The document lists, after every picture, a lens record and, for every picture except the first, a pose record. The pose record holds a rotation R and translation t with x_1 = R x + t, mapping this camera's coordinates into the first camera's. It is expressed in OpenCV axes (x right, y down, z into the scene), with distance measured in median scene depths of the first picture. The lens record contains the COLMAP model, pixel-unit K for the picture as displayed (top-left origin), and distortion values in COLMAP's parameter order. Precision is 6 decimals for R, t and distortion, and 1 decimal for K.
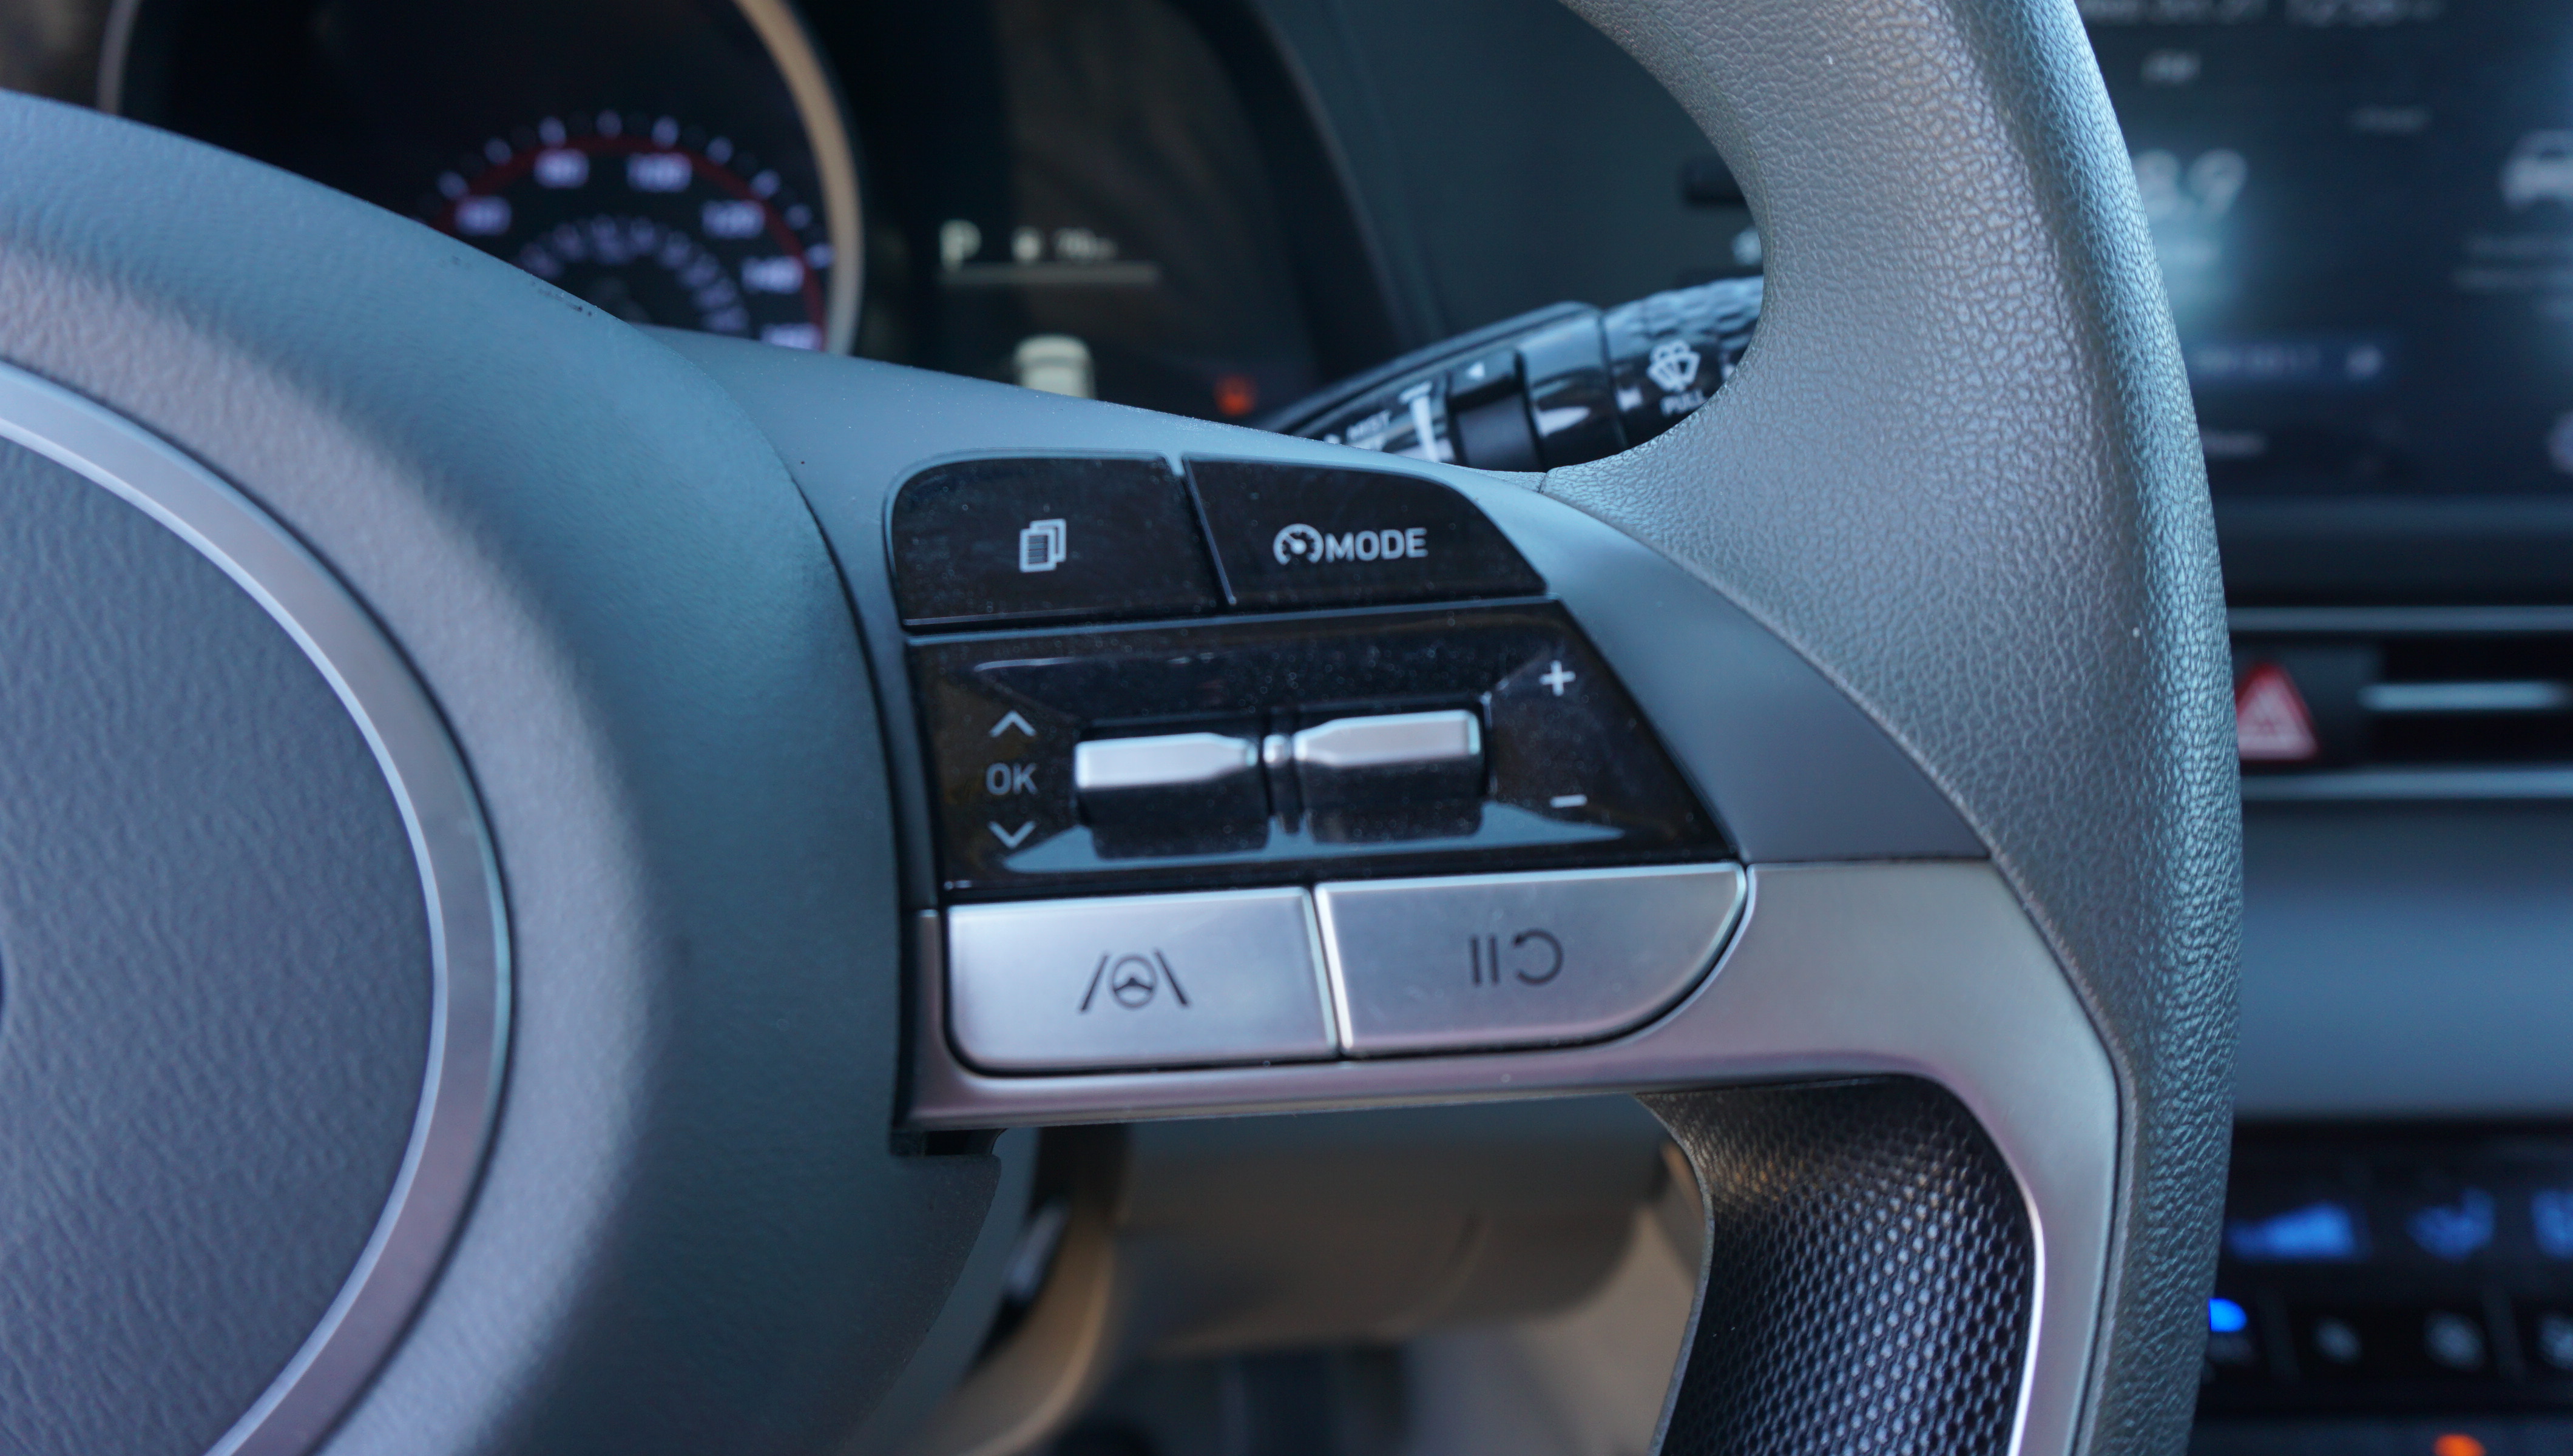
lens RADIAL K [[1713.9, 0, 1277.9], [0, 1713.9, 709.4], [0, 0, 1]] dist [-0.052072, 0.040347]
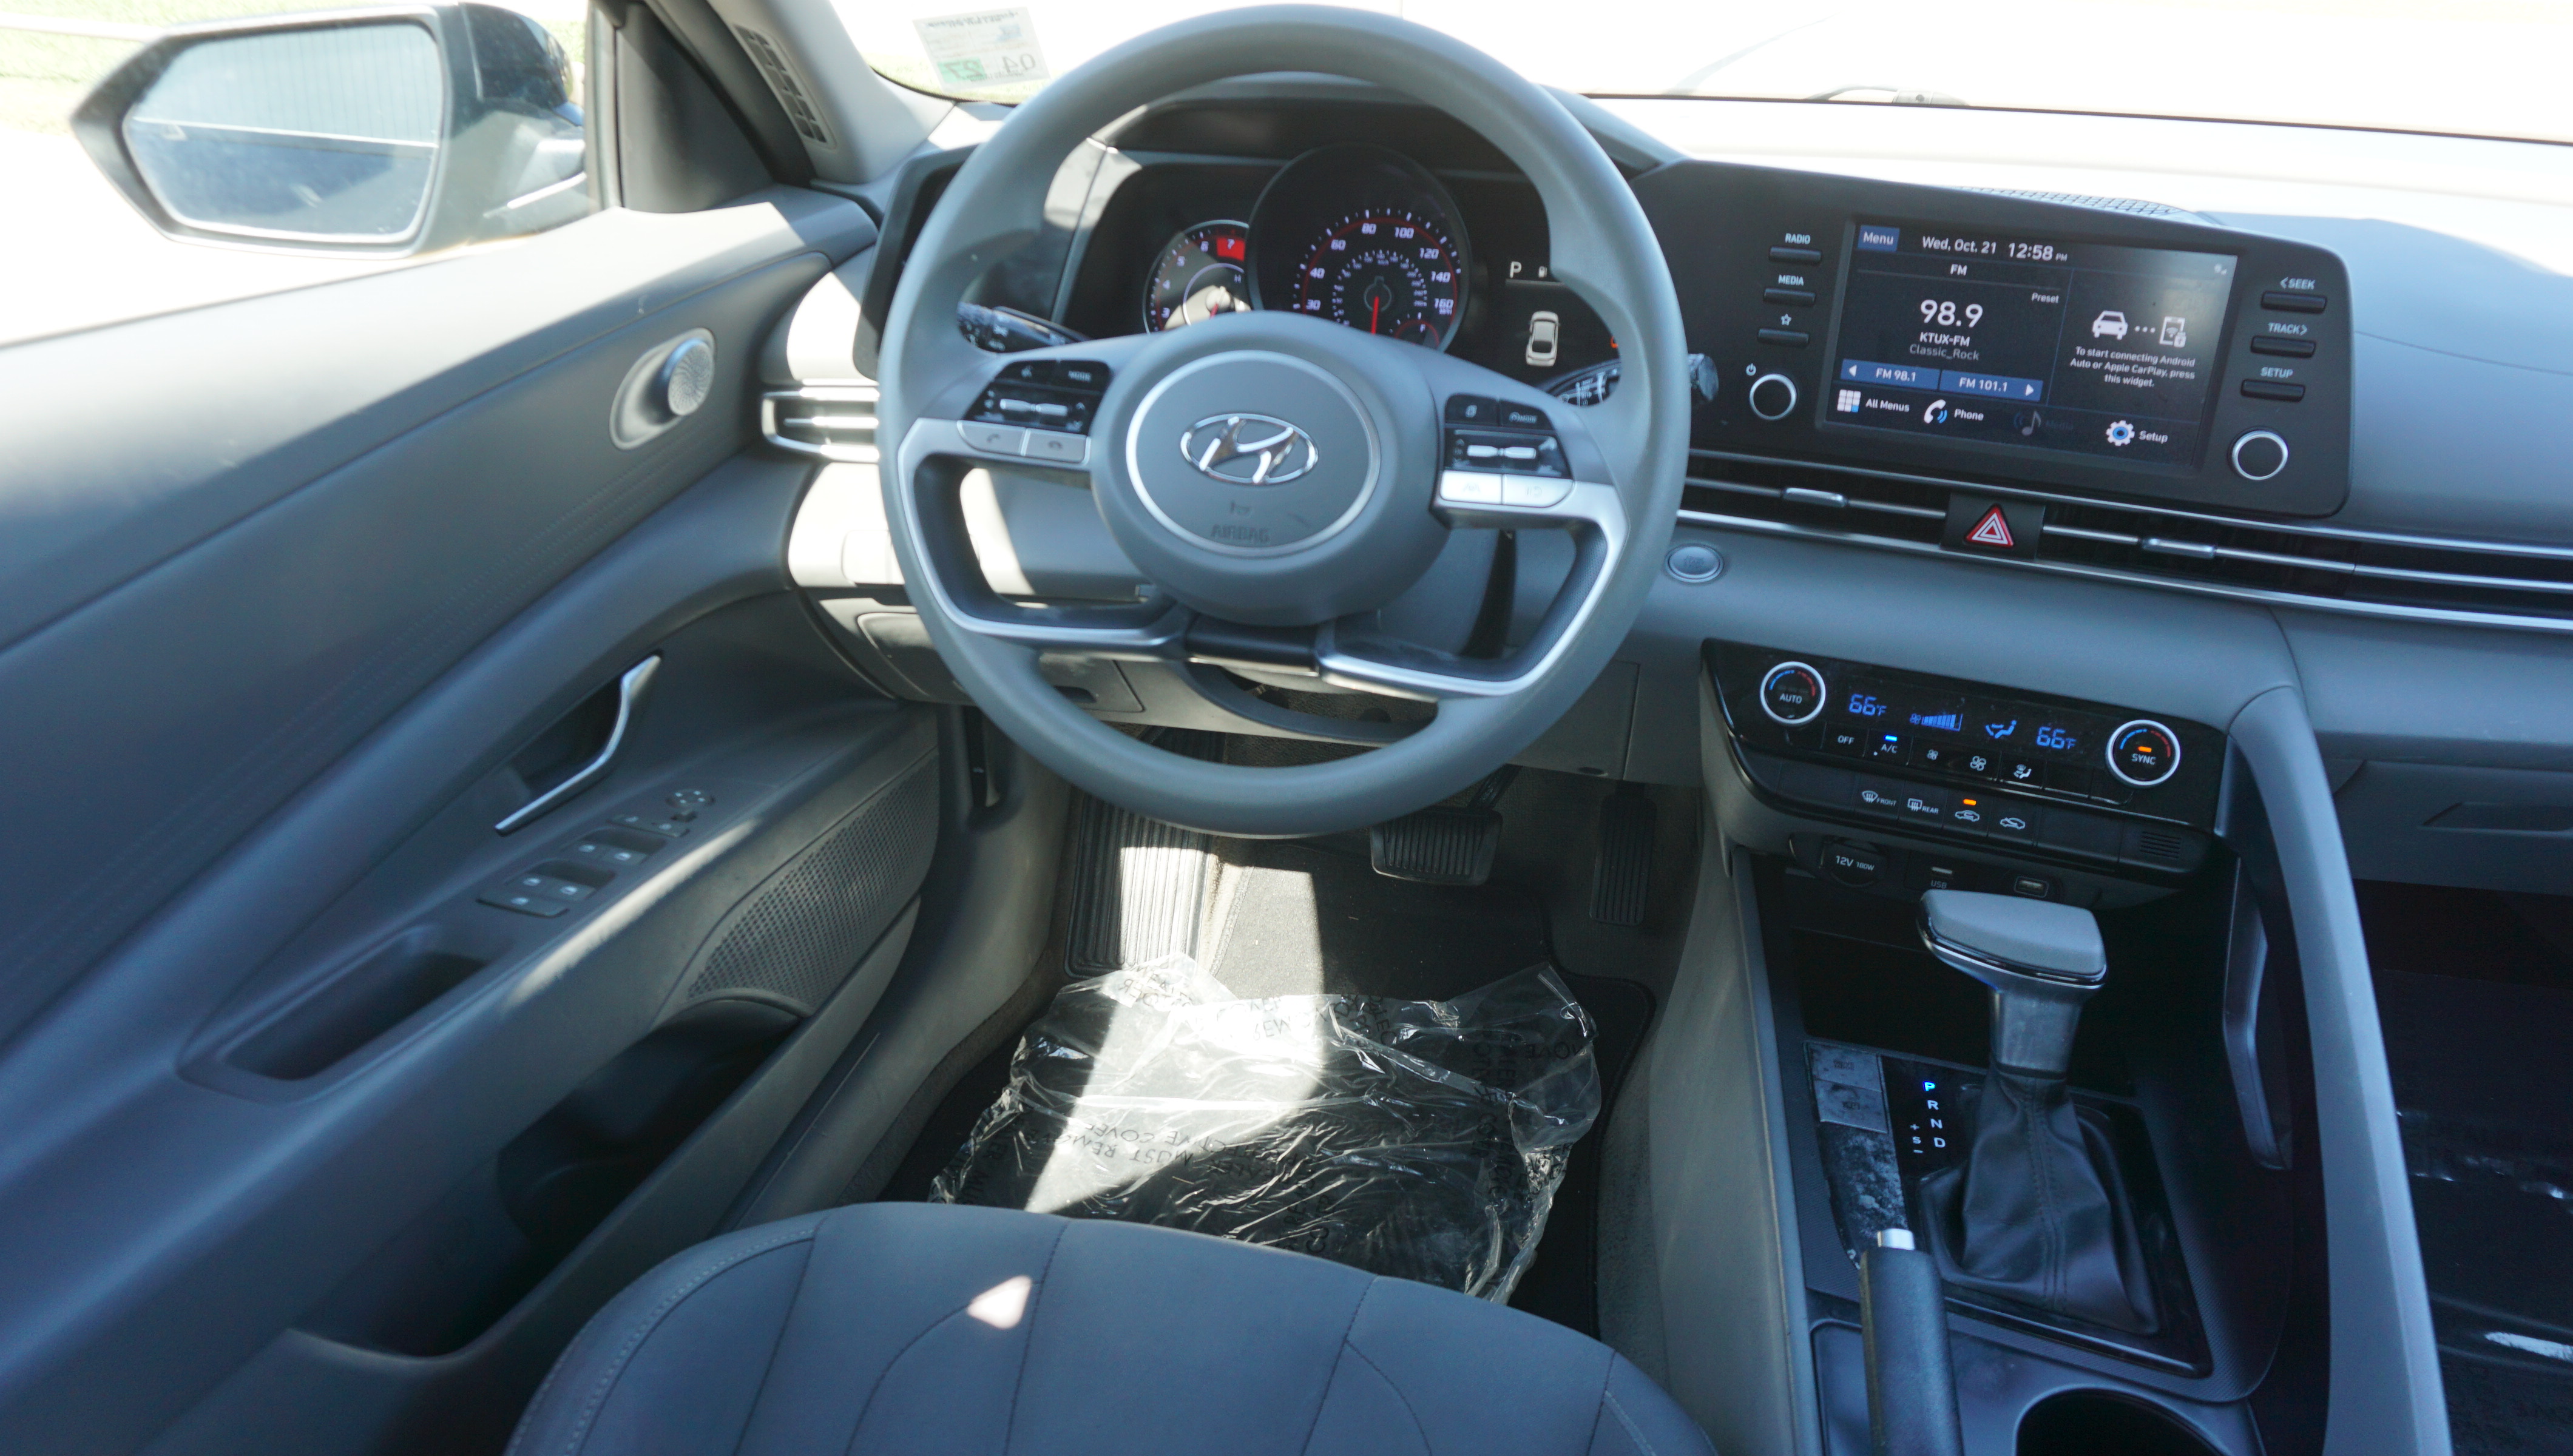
lens RADIAL K [[1713.9, 0, 1298.3], [0, 1713.9, 726.8], [0, 0, 1]] dist [-0.052072, 0.040347]
pose [[0.930501, 0.181050, -0.318417, 0.535255], [-0.139573, 0.978973, 0.148768, 0.065714], [0.338656, -0.093986, 0.936204, -1.856971]]
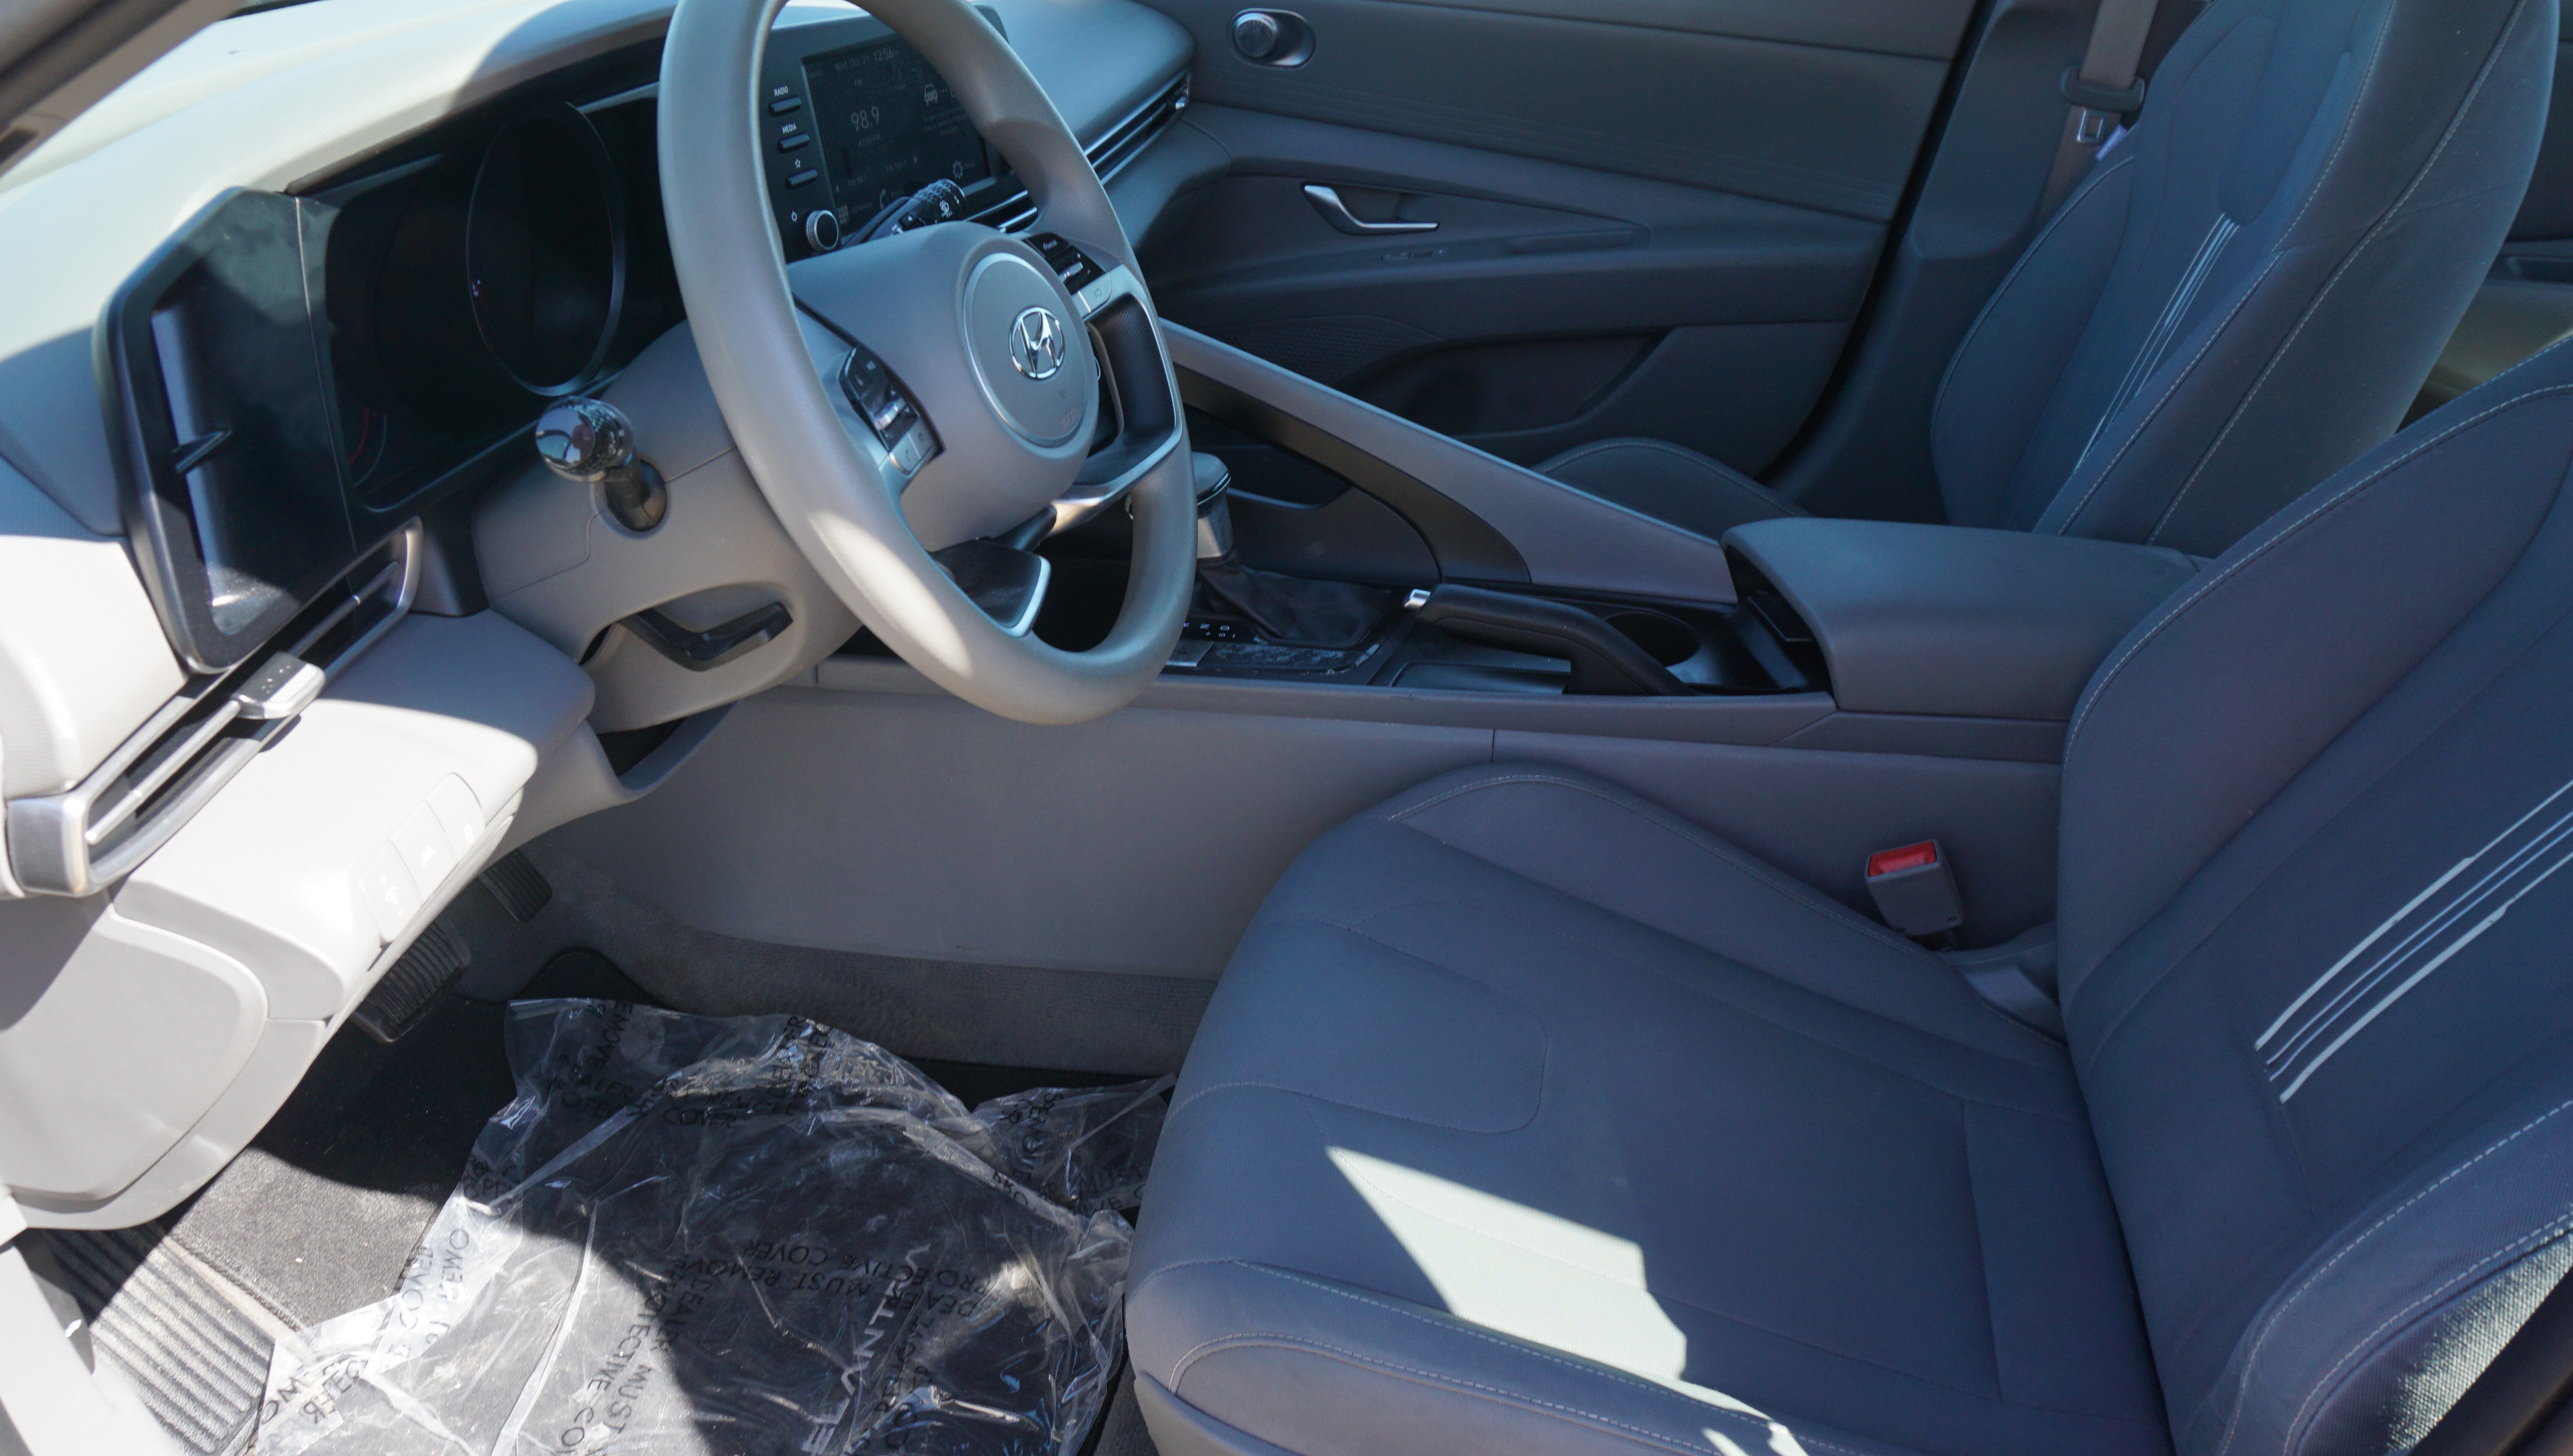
lens RADIAL K [[1713.9, 0, 1289.8], [0, 1713.9, 734.8], [0, 0, 1]] dist [-0.052072, 0.040347]
pose [[0.356286, -0.467605, 0.808954, -2.368824], [0.296908, 0.877554, 0.376491, -0.261920], [-0.885949, 0.106046, 0.451495, -1.053707]]
